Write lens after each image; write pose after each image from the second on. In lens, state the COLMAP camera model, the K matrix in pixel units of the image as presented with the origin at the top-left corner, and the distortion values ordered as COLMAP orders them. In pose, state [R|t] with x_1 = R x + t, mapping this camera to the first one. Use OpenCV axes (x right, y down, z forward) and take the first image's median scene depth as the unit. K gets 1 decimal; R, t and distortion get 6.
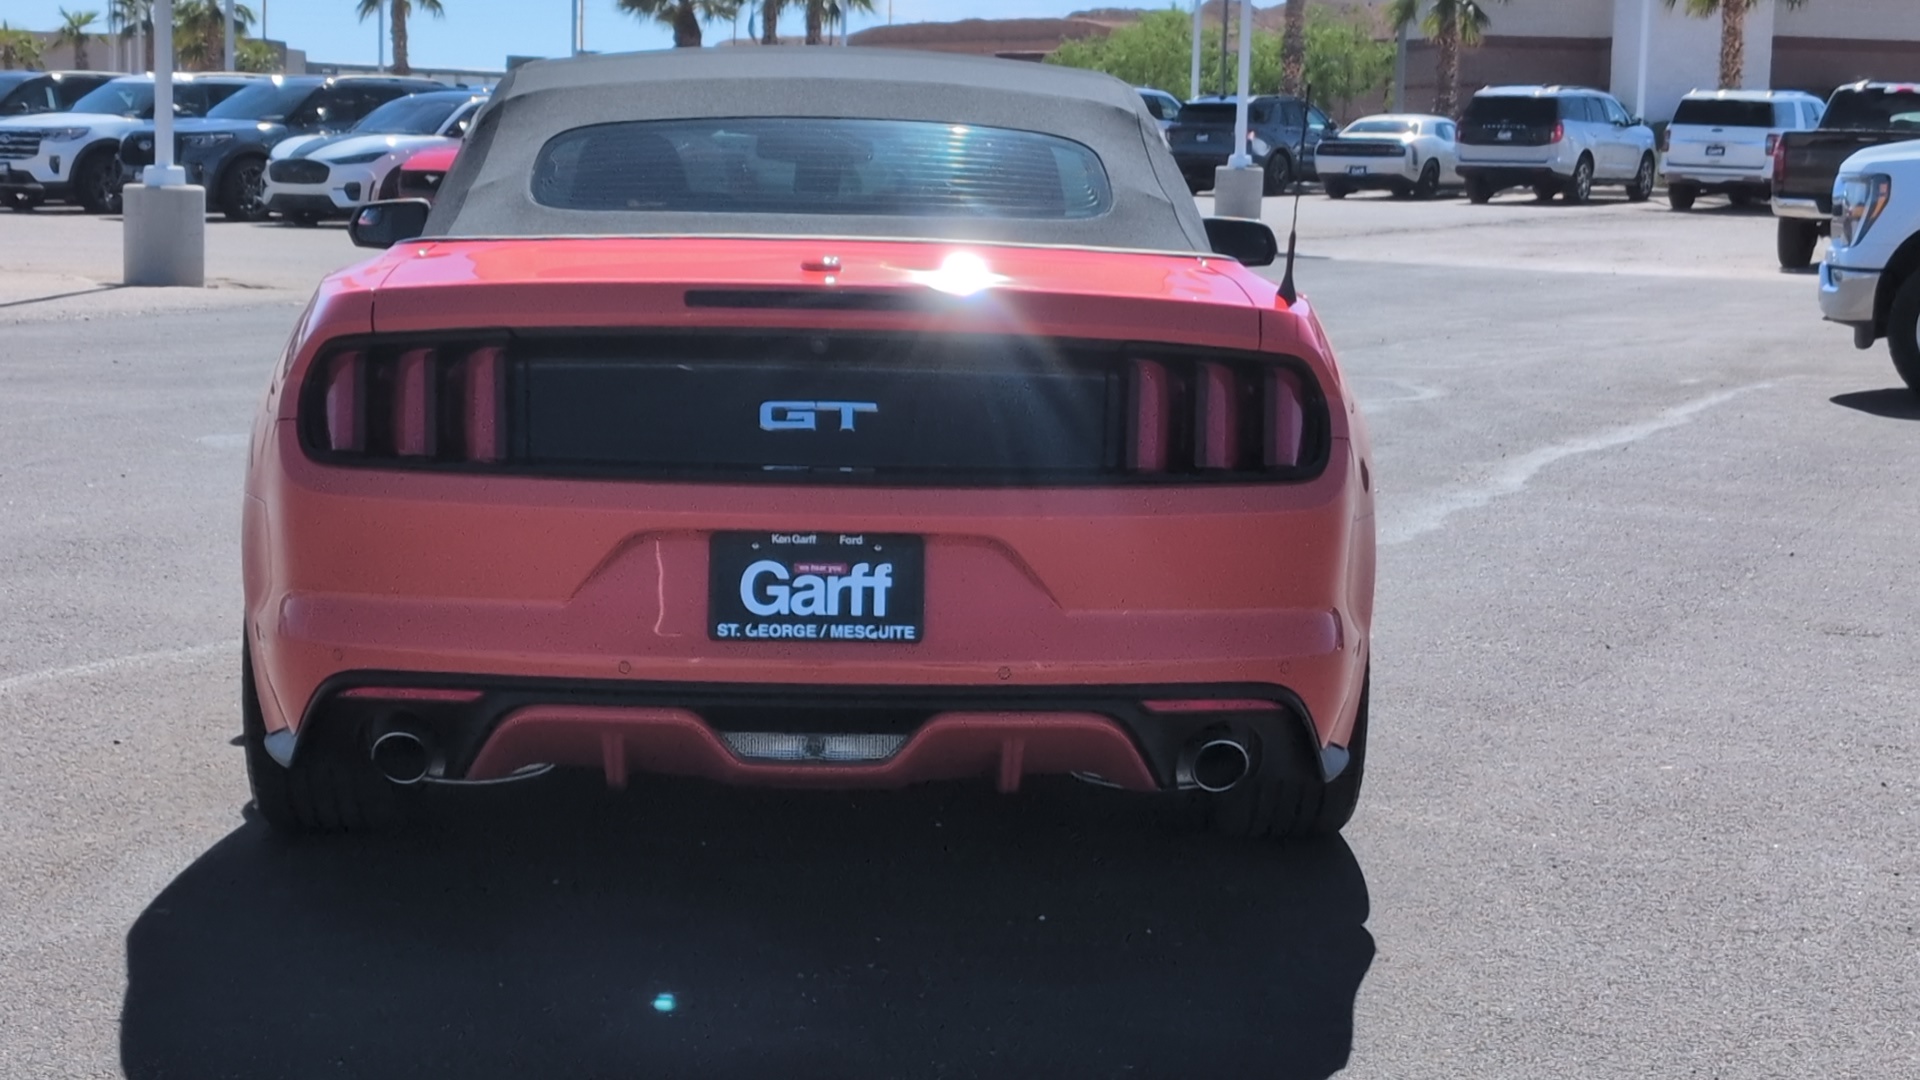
lens RADIAL K [[3315.3, 0, 961.0], [0, 3315.3, 545.2], [0, 0, 1]] dist [0.077979, 0.000000]
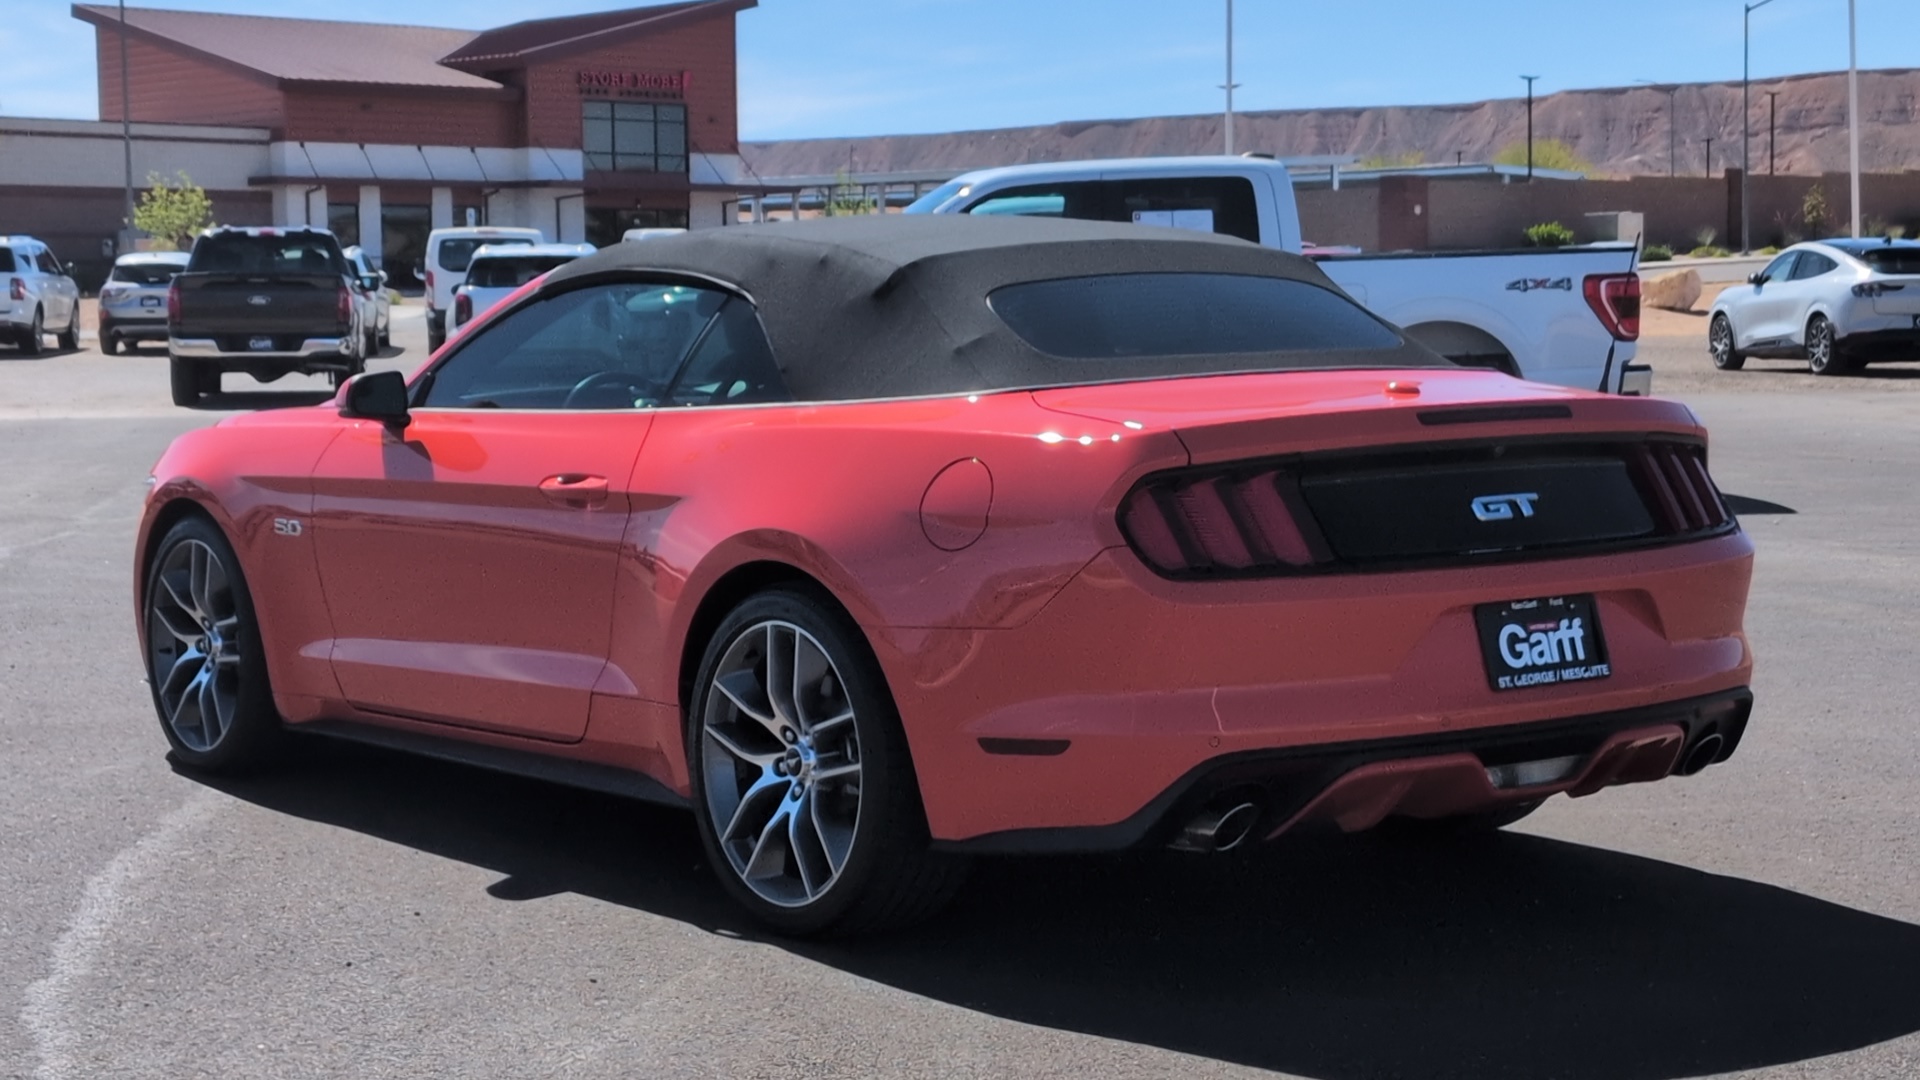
lens RADIAL K [[3291.6, 0, 960.1], [0, 3291.6, 540.8], [0, 0, 1]] dist [-0.014212, 0.000000]
pose [[0.823454, -0.078554, 0.561918, -0.915887], [0.102106, 0.994717, -0.010571, -0.034354], [-0.558119, 0.066080, 0.827125, 0.092736]]
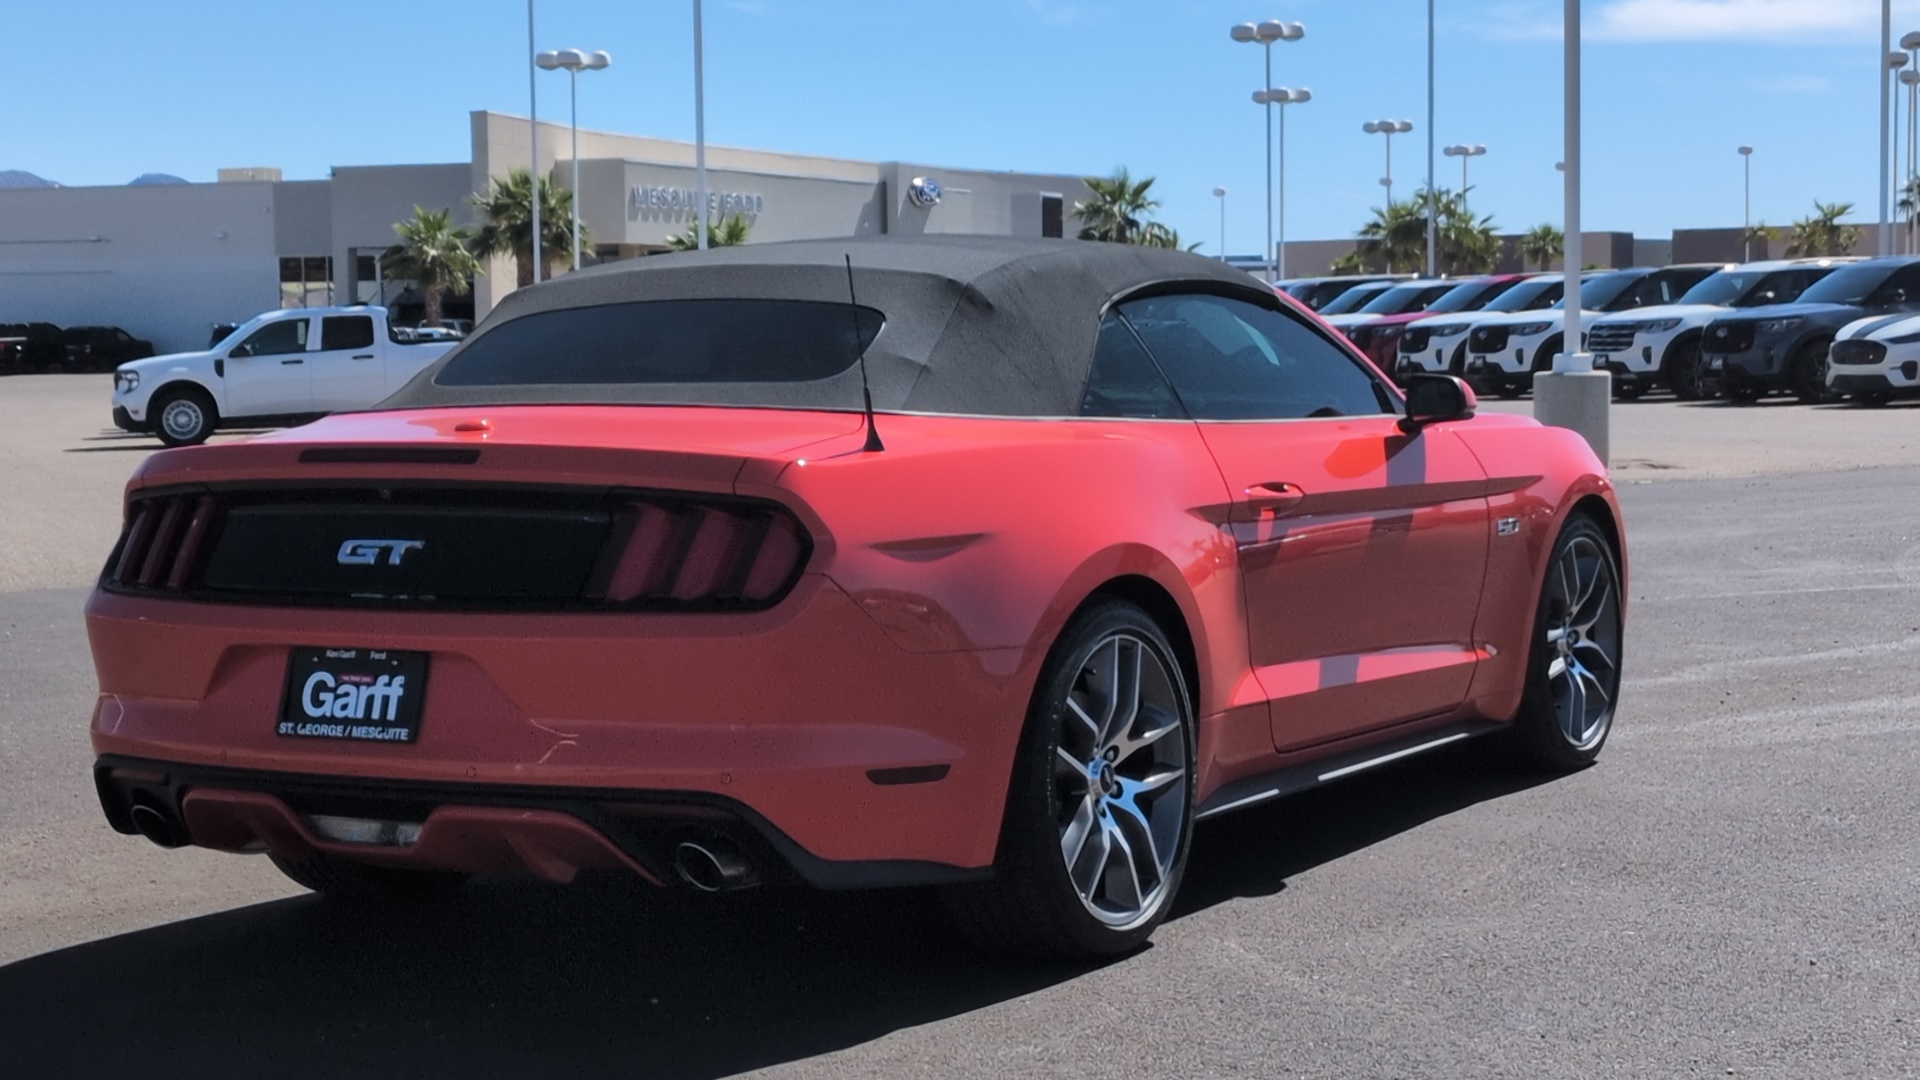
lens RADIAL K [[3315.3, 0, 963.7], [0, 3315.3, 536.9], [0, 0, 1]] dist [0.077979, 0.000000]
pose [[0.846721, -0.001795, -0.532034, 0.777090], [-0.029529, 0.998294, -0.050362, 0.009739], [0.531217, 0.058353, 0.845224, 0.101096]]
